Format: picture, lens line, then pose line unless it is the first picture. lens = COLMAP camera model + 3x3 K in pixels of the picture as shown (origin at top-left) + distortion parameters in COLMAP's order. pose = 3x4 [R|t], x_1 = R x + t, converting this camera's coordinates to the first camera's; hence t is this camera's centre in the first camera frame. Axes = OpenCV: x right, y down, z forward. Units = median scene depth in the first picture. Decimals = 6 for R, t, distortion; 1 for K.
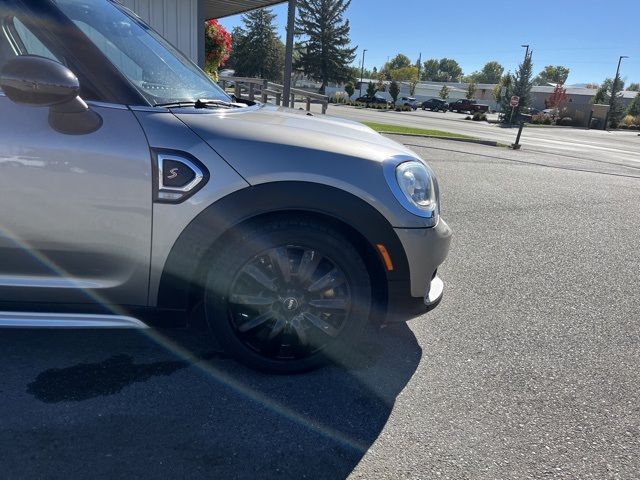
lens RADIAL K [[483.7, 0, 316.2], [0, 483.7, 233.0], [0, 0, 1]] dist [0.064678, -0.077598]
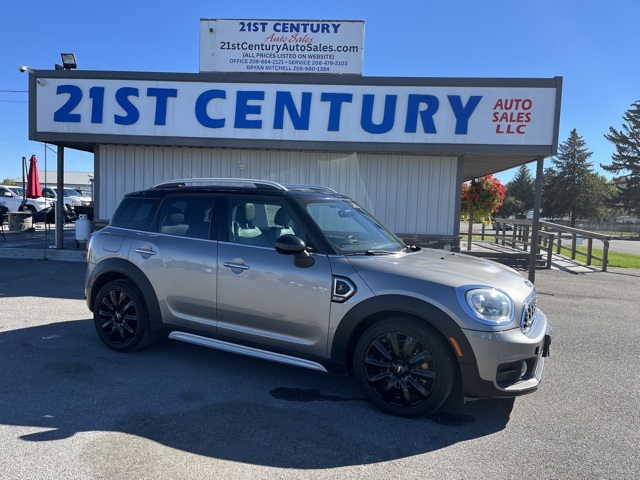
lens RADIAL K [[483.7, 0, 319.8], [0, 483.7, 242.6], [0, 0, 1]] dist [0.064678, -0.077598]
pose [[0.826406, -0.012002, -0.562946, 0.628722], [-0.133016, 0.967315, -0.215891, 0.115241], [0.547137, 0.253295, 0.797799, -0.560230]]
